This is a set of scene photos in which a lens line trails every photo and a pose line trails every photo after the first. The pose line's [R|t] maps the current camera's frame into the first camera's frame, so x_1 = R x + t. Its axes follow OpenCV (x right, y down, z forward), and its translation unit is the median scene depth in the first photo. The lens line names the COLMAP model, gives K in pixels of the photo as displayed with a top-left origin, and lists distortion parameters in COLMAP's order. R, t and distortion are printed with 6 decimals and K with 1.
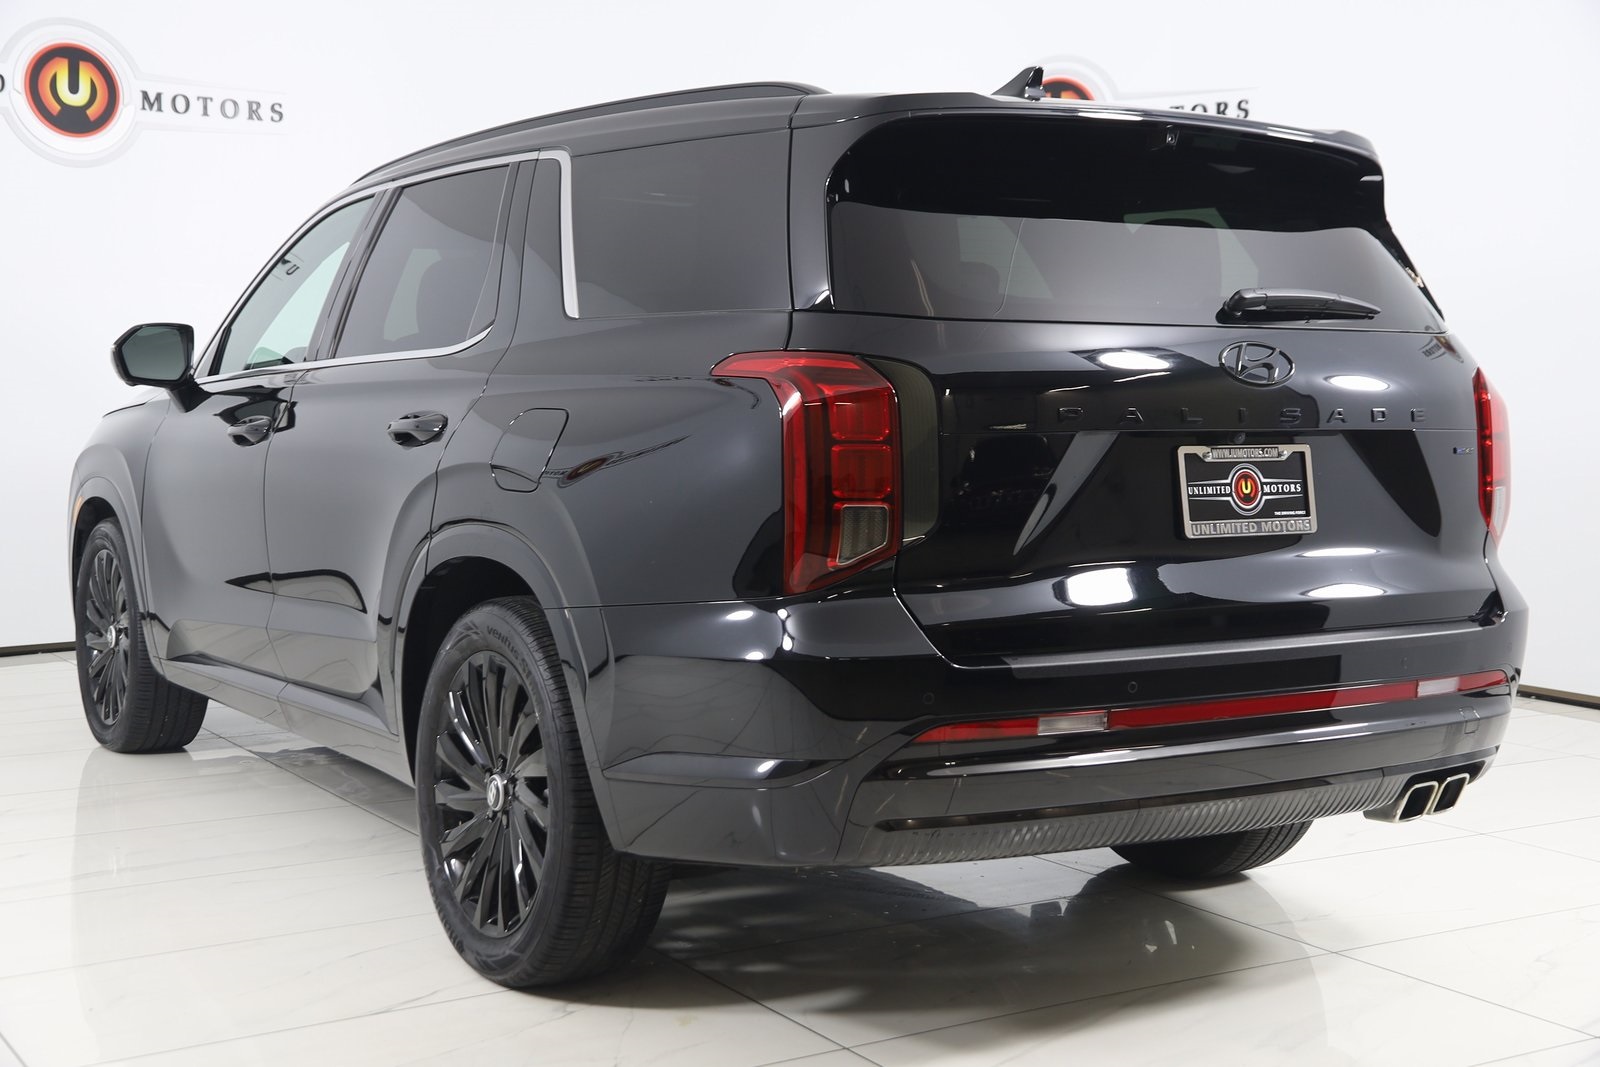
lens RADIAL K [[2026.2, 0, 800.0], [0, 2026.2, 533.5], [0, 0, 1]] dist [0.072890, 0.098209]
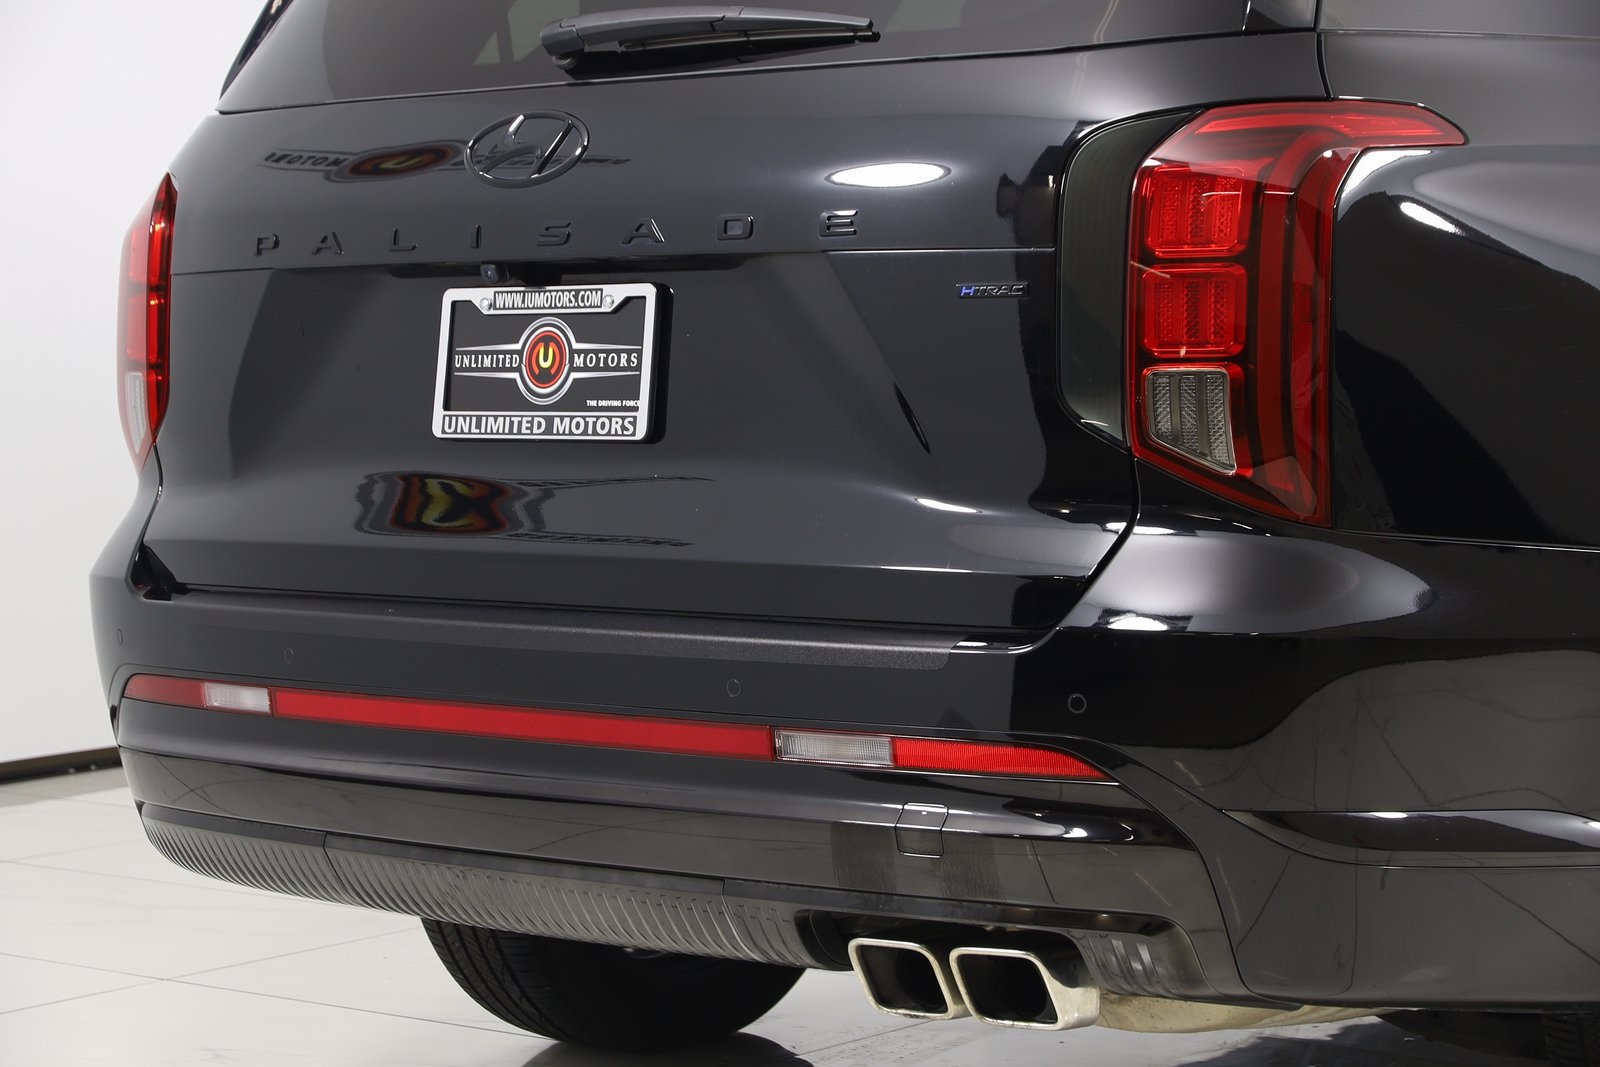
lens RADIAL K [[3582.2, 0, 800.0], [0, 3582.2, 533.5], [0, 0, 1]] dist [0.207952, 0.487363]
pose [[0.298884, 0.048394, -0.953062, 1.238462], [-0.041888, 0.998416, 0.037560, -0.013843], [0.953370, 0.028696, 0.300438, 0.757497]]
